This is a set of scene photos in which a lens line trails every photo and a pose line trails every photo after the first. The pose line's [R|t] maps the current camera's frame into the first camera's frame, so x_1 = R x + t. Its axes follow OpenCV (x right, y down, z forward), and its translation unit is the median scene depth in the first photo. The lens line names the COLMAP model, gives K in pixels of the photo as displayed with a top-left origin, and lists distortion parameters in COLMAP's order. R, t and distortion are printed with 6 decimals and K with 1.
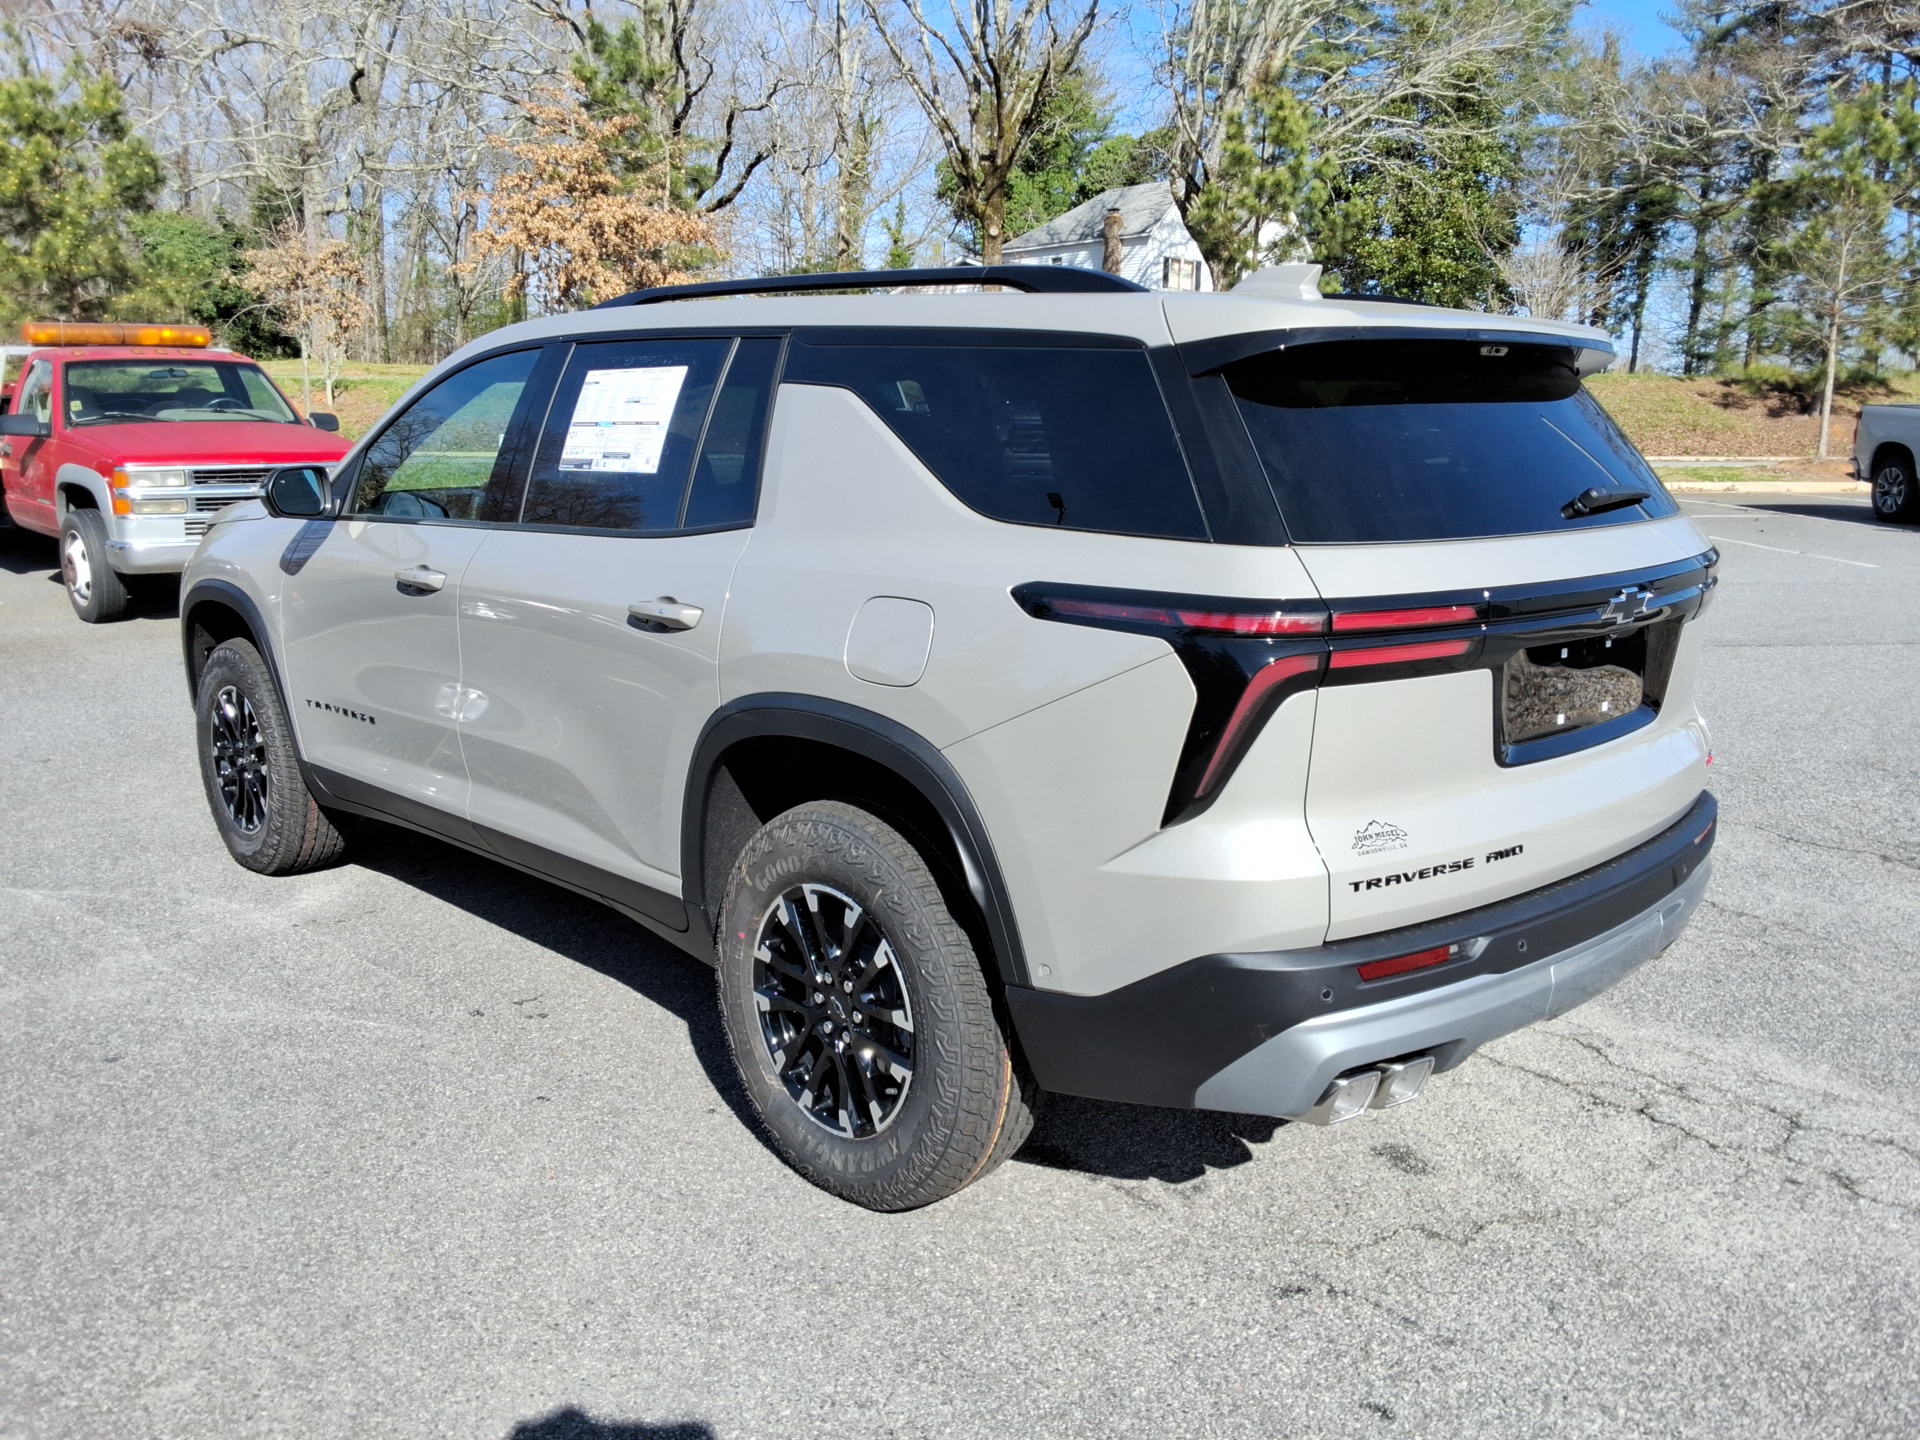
lens RADIAL K [[1528.8, 0, 975.3], [0, 1528.8, 702.0], [0, 0, 1]] dist [0.113151, -0.168496]
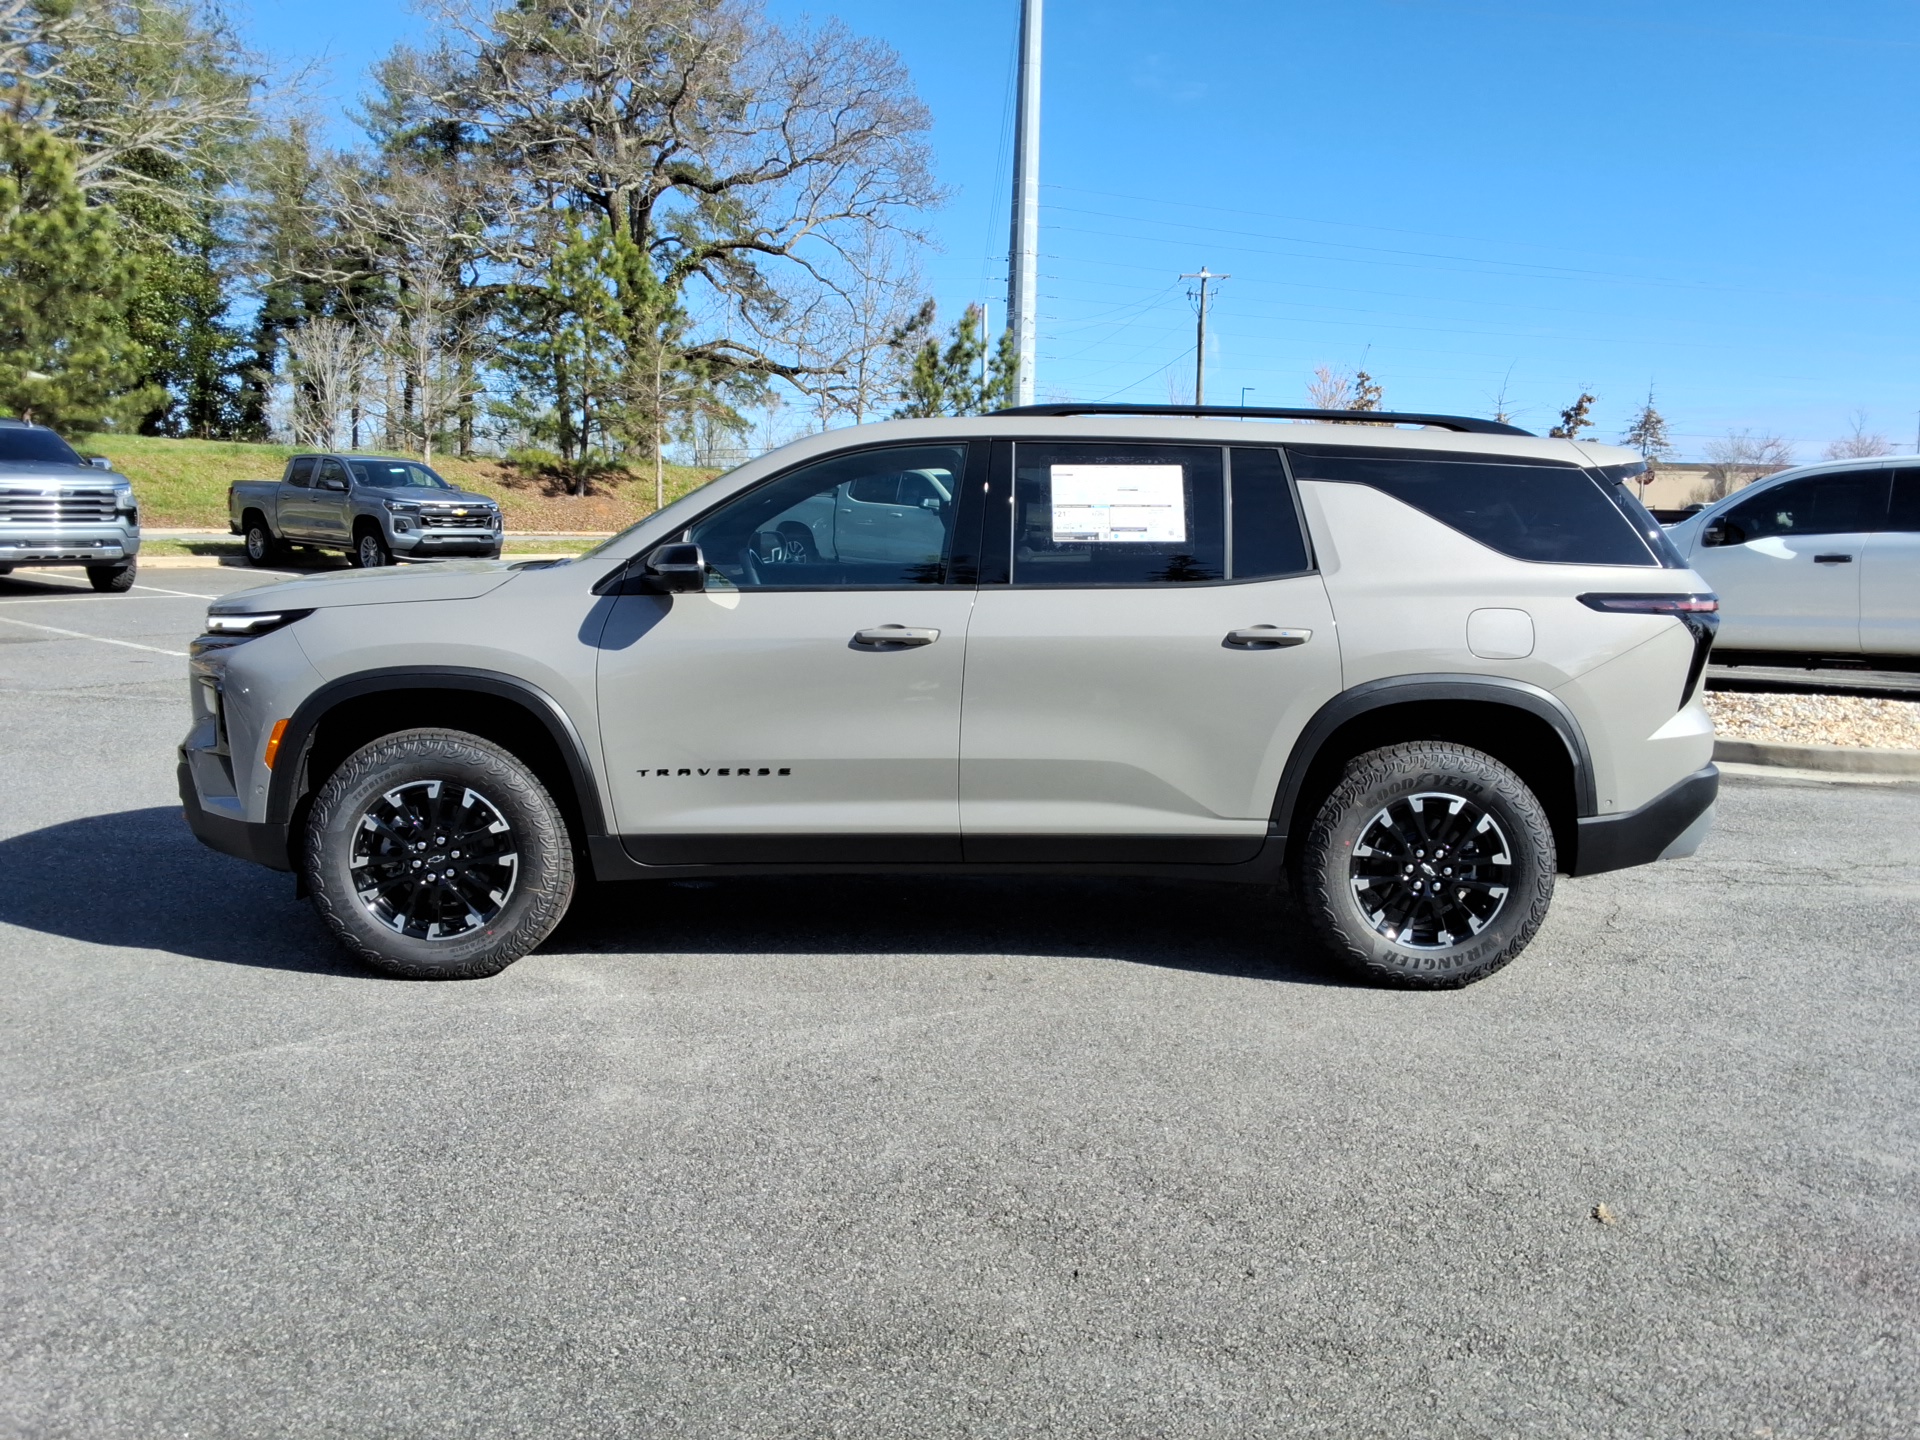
lens RADIAL K [[1528.8, 0, 975.3], [0, 1528.8, 702.0], [0, 0, 1]] dist [0.113151, -0.168496]
pose [[0.680584, -0.084974, 0.727726, -1.165443], [0.118758, 0.992911, 0.004873, -0.028526], [-0.722981, 0.083107, 0.685851, 0.167563]]
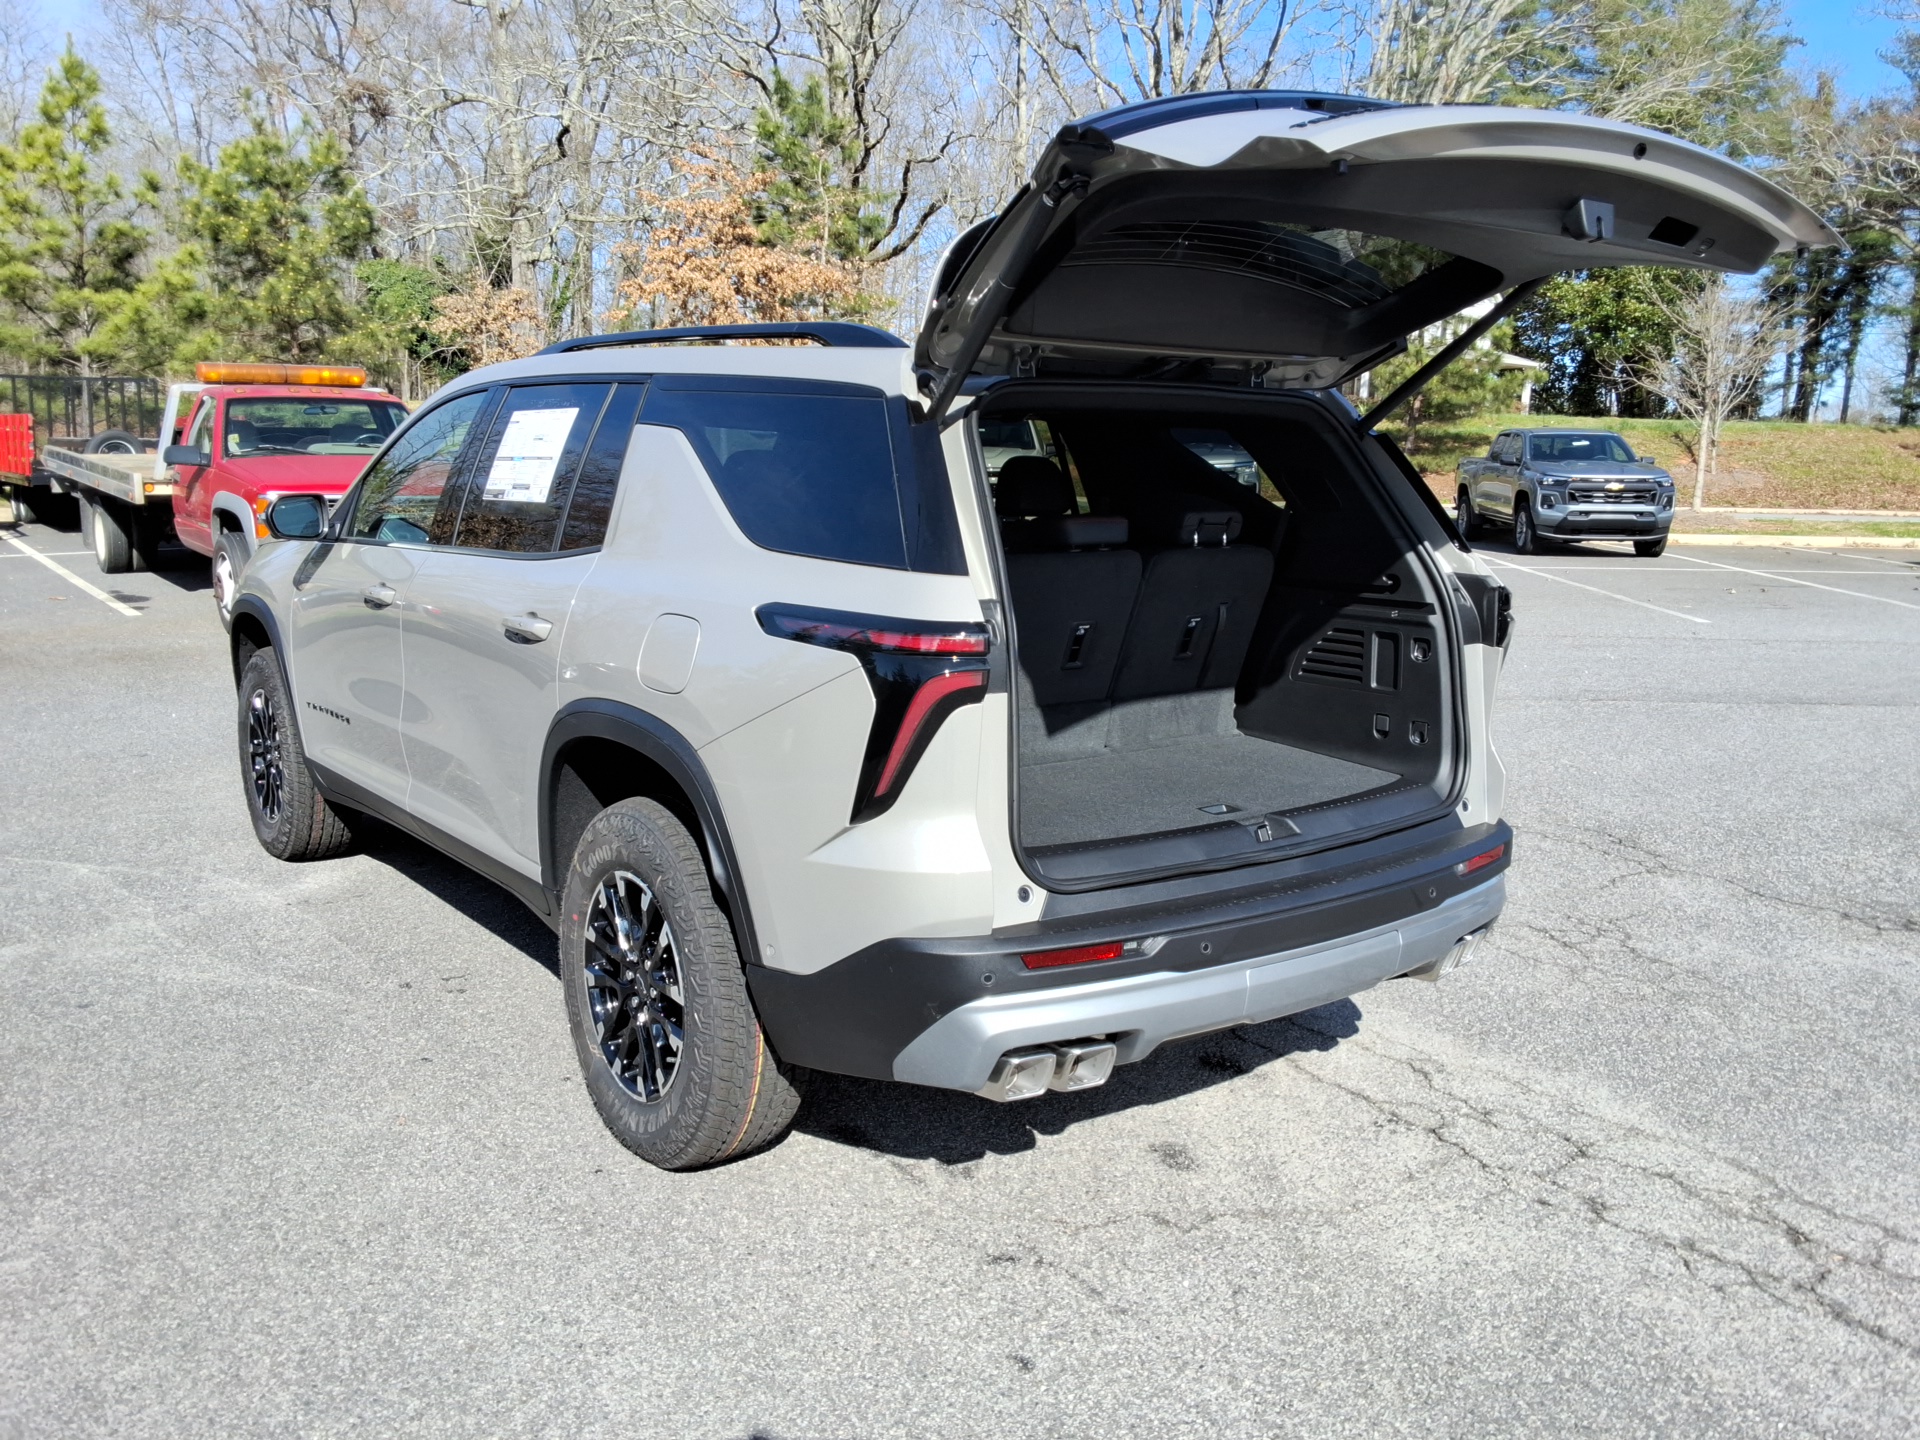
lens RADIAL K [[1528.8, 0, 975.3], [0, 1528.8, 702.0], [0, 0, 1]] dist [0.113151, -0.168496]
pose [[0.992722, 0.031120, -0.116334, 0.203496], [-0.034195, 0.999114, -0.024528, 0.010899], [0.115468, 0.028328, 0.992907, -0.061810]]
